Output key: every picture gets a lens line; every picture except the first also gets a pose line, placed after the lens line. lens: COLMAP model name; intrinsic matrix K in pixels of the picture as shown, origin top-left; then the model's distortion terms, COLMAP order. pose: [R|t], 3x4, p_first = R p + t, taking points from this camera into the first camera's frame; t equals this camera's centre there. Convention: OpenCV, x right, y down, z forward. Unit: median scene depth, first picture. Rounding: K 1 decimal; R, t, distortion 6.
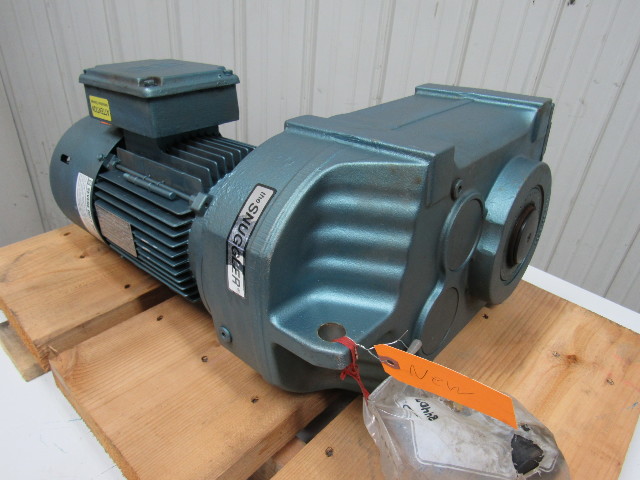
lens RADIAL K [[459.9, 0, 320.0], [0, 459.9, 240.0], [0, 0, 1]] dist [-0.035677, 0.001943]
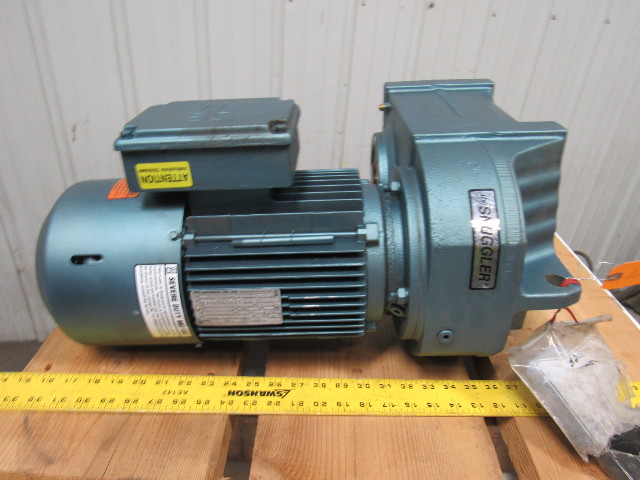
lens RADIAL K [[459.9, 0, 320.0], [0, 459.9, 240.0], [0, 0, 1]] dist [-0.035677, 0.001943]
pose [[0.757624, -0.347068, 0.552766, -0.779348], [0.340044, 0.932773, 0.119599, -0.193612], [-0.557115, 0.097354, 0.824709, 0.207947]]
